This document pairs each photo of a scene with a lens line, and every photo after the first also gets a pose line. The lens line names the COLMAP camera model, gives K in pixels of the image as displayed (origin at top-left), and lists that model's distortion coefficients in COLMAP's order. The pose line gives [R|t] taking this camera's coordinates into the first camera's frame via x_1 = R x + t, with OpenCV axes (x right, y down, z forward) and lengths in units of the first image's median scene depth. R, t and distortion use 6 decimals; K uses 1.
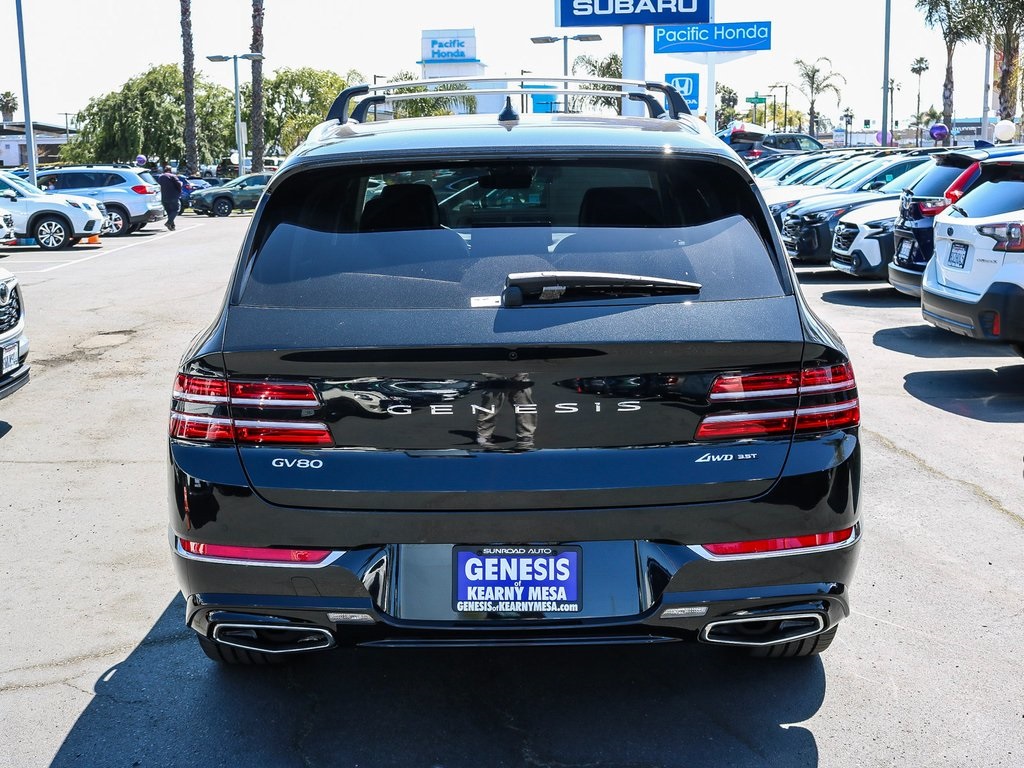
lens RADIAL K [[1281.3, 0, 512.0], [0, 1281.3, 384.0], [0, 0, 1]] dist [-0.029982, -0.039762]
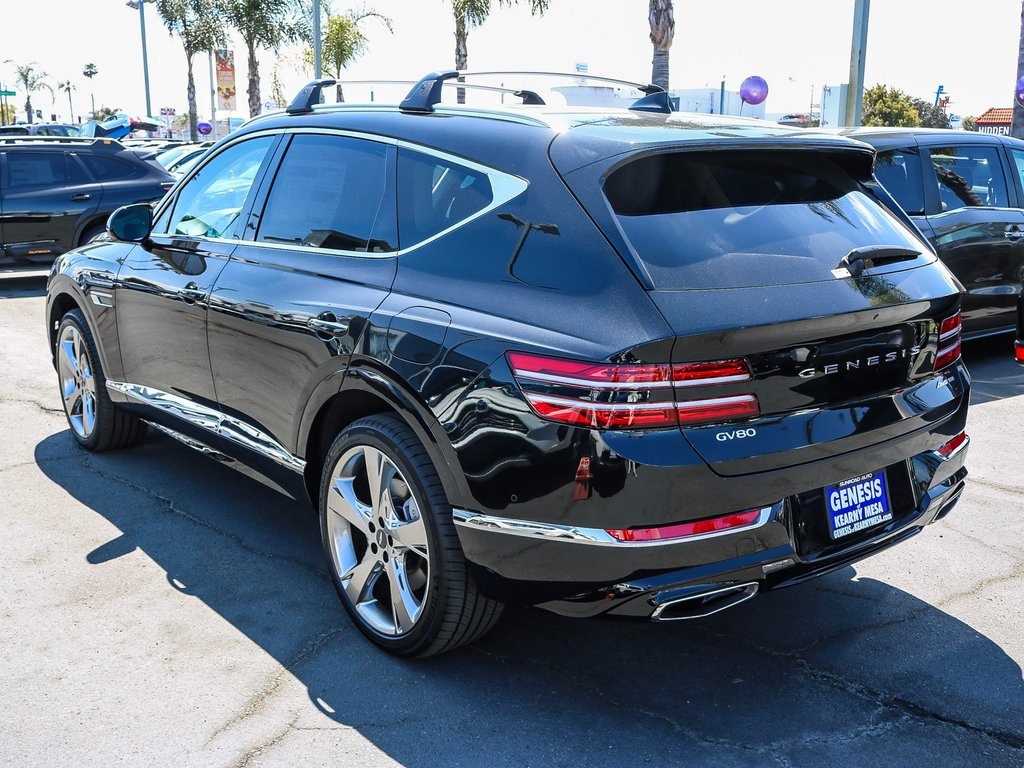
lens RADIAL K [[1025.1, 0, 512.0], [0, 1025.1, 384.0], [0, 0, 1]] dist [-0.026336, -0.022318]
pose [[0.775403, -0.115989, 0.620723, -0.833487], [0.083900, 0.993194, 0.080782, -0.064049], [-0.625868, -0.010560, 0.779857, 0.453260]]
